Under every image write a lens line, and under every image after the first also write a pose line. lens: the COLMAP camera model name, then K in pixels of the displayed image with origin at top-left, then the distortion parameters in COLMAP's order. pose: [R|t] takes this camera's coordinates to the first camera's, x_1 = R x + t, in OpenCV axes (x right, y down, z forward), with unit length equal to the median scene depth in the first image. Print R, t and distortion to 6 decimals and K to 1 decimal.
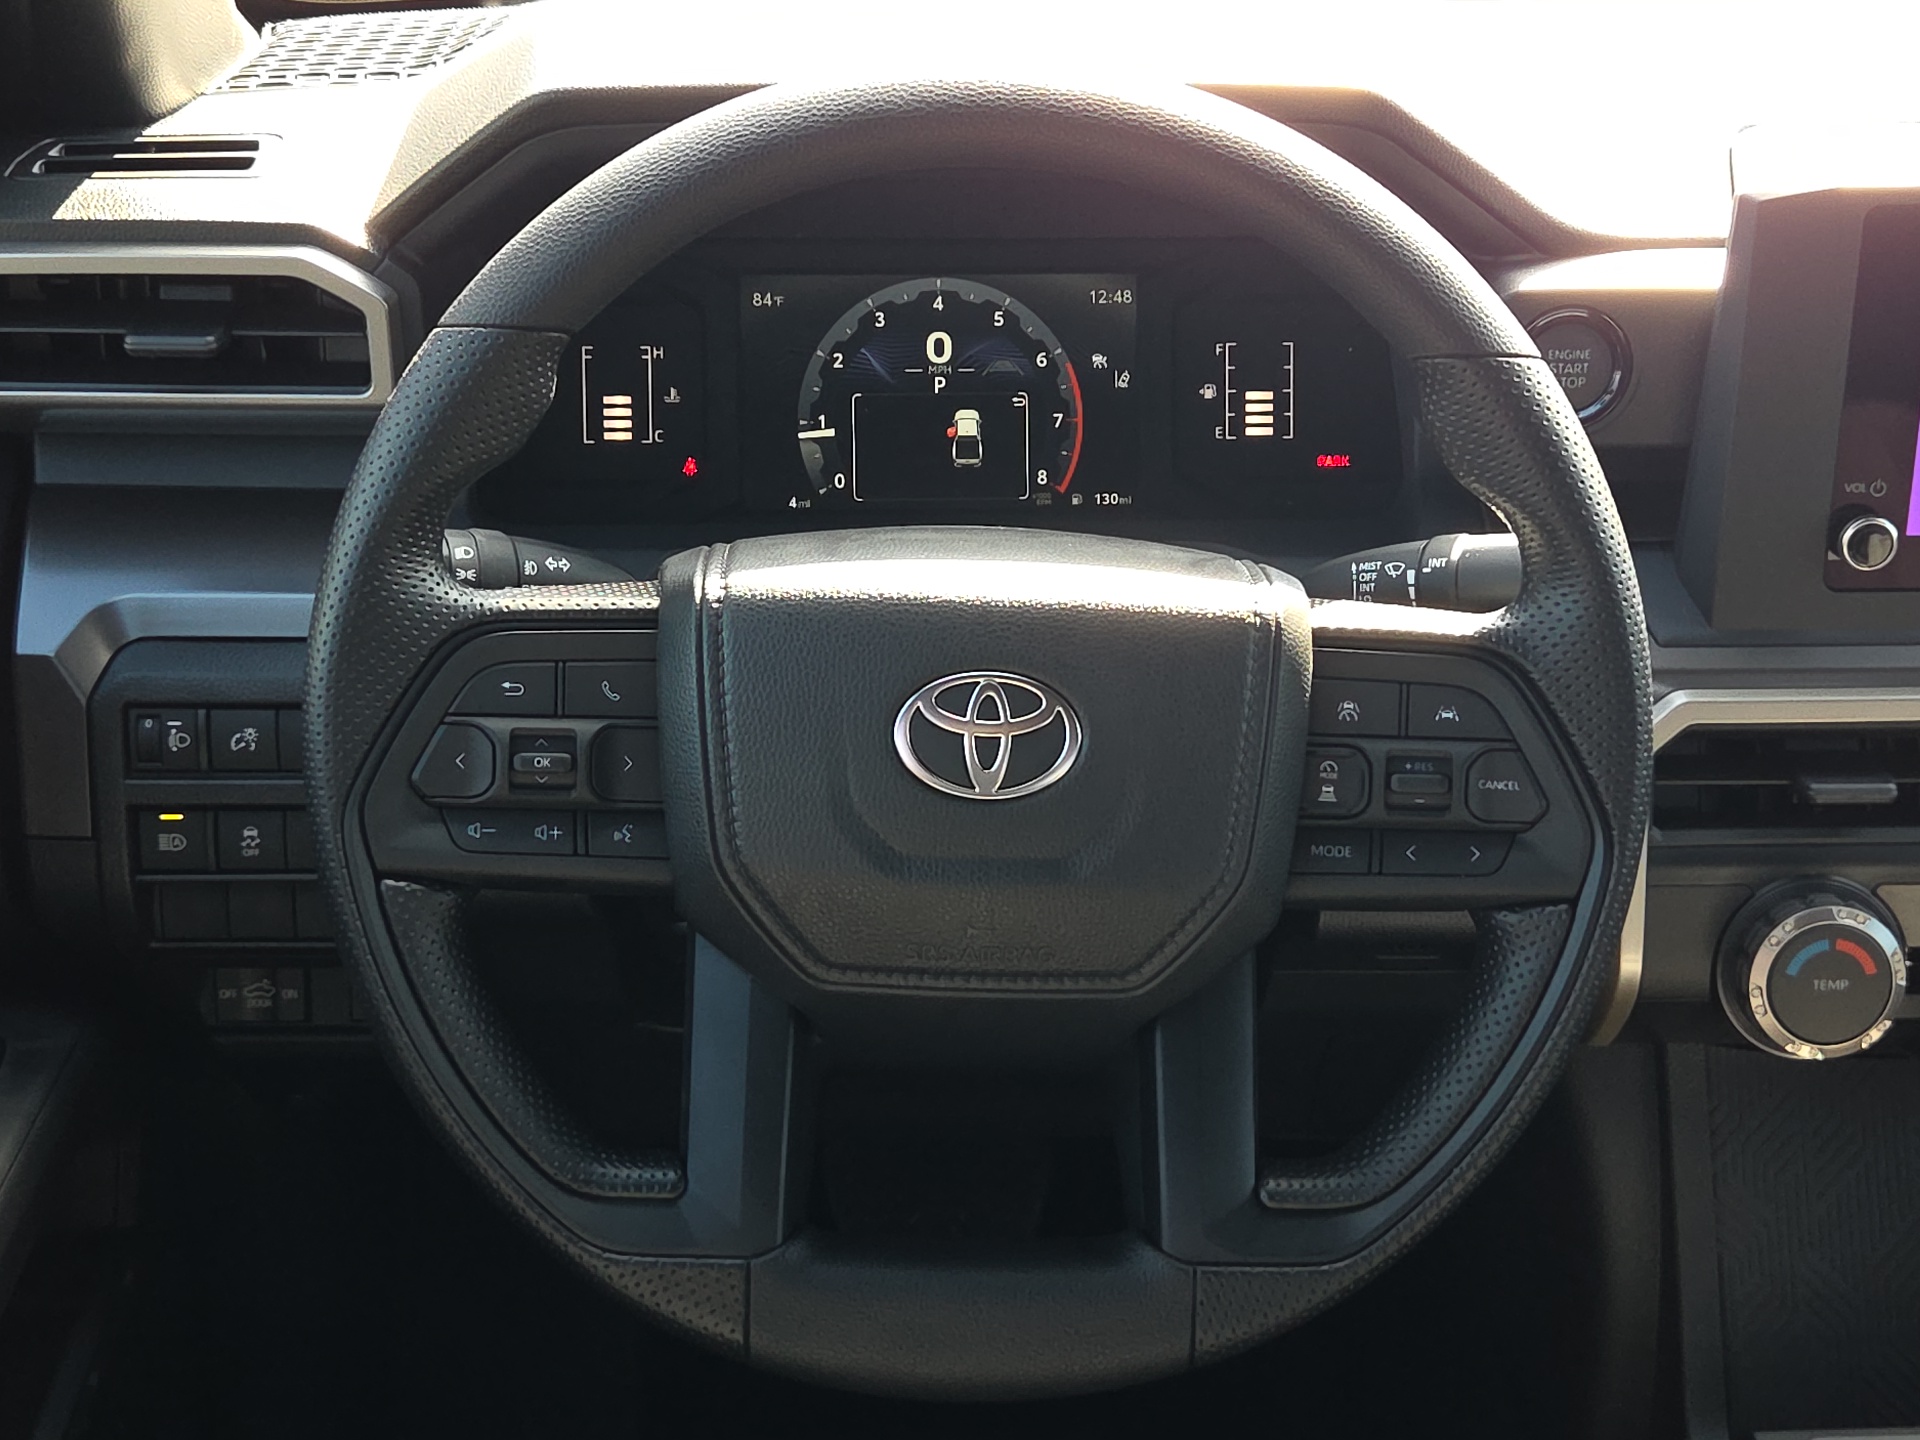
lens RADIAL K [[2798.0, 0, 972.3], [0, 2798.0, 680.9], [0, 0, 1]] dist [0.093400, 0.000000]
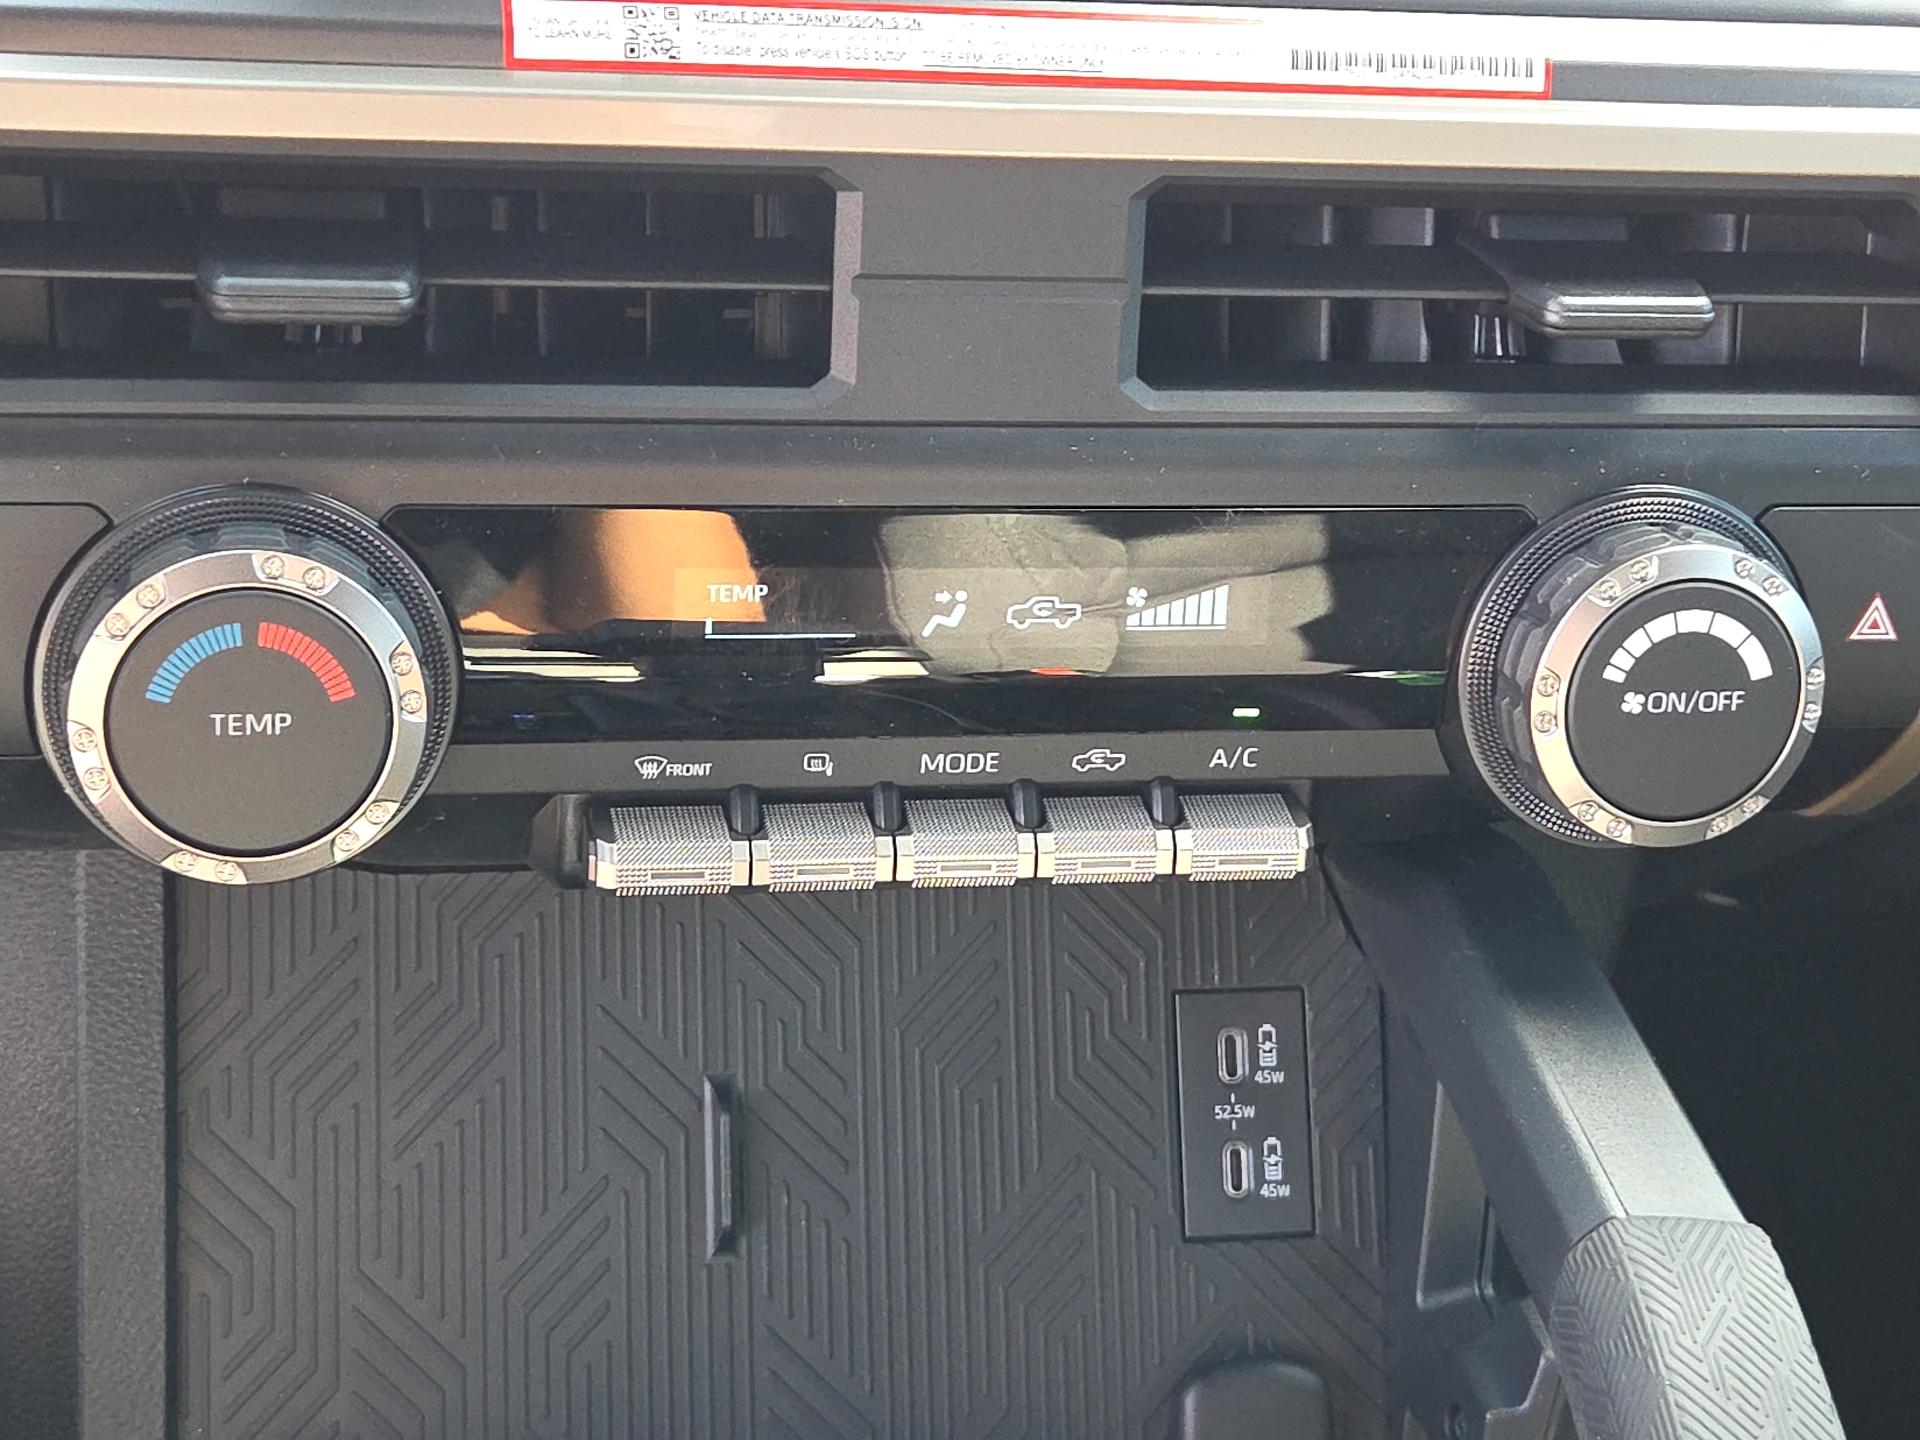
lens RADIAL K [[3243.8, 0, 969.9], [0, 3243.8, 713.7], [0, 0, 1]] dist [0.052661, 0.000000]
pose [[0.982445, -0.000369, 0.186553, 0.310504], [-0.017716, 0.995294, 0.095268, 0.052808], [-0.185710, -0.096900, 0.977815, 0.455800]]
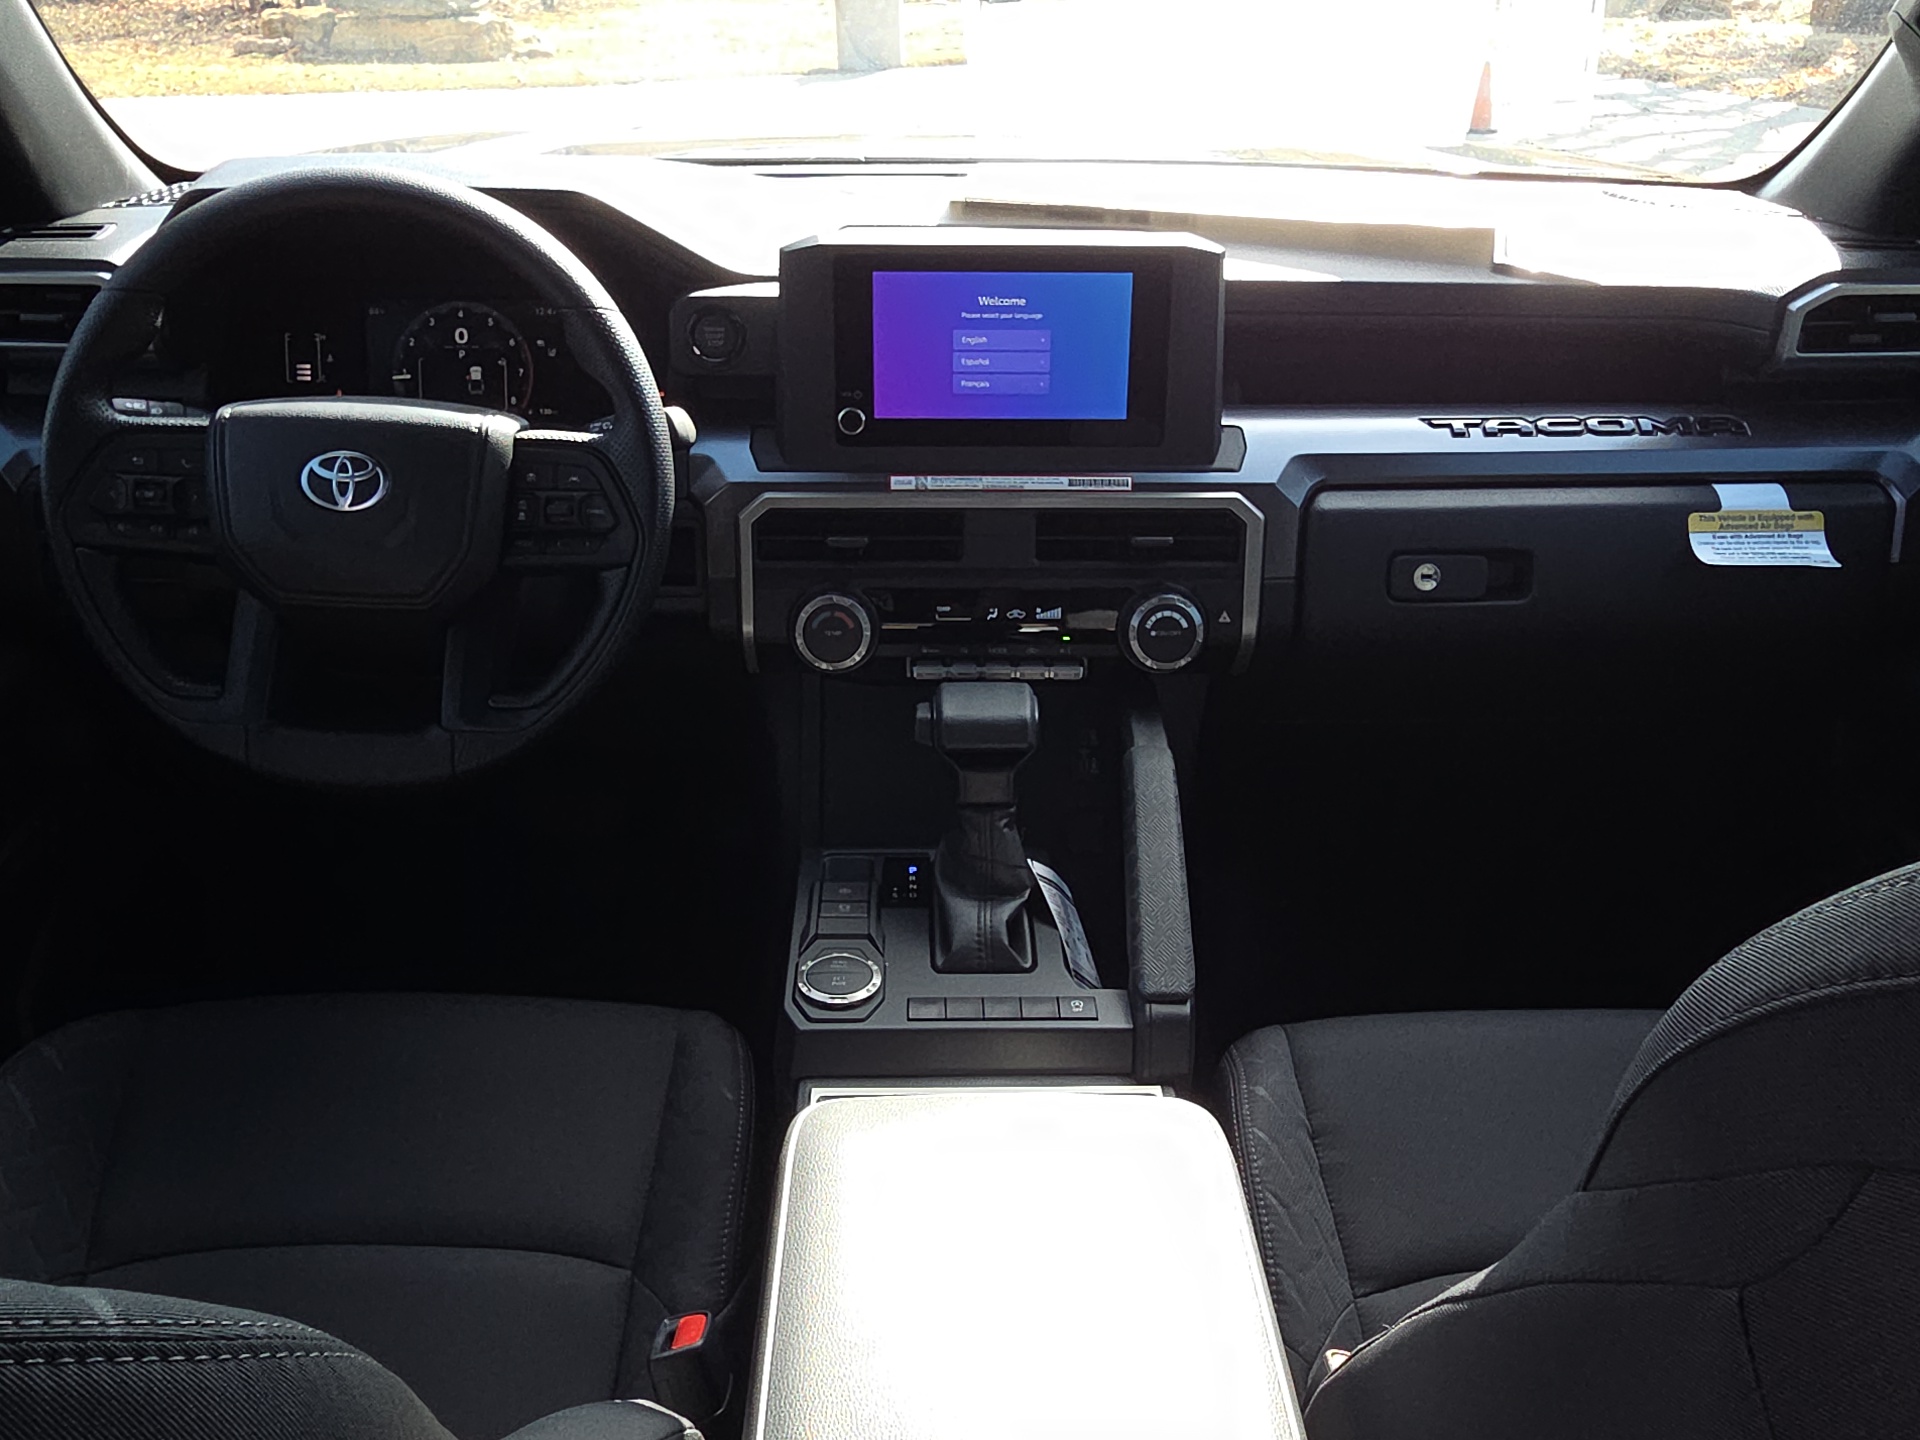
lens RADIAL K [[1635.7, 0, 932.2], [0, 1635.7, 738.0], [0, 0, 1]] dist [0.000109, 0.006463]
pose [[0.999519, 0.012100, -0.028541, 0.401120], [-0.010746, 0.998831, 0.047120, 0.123702], [0.029078, -0.046791, 0.998481, -0.208105]]
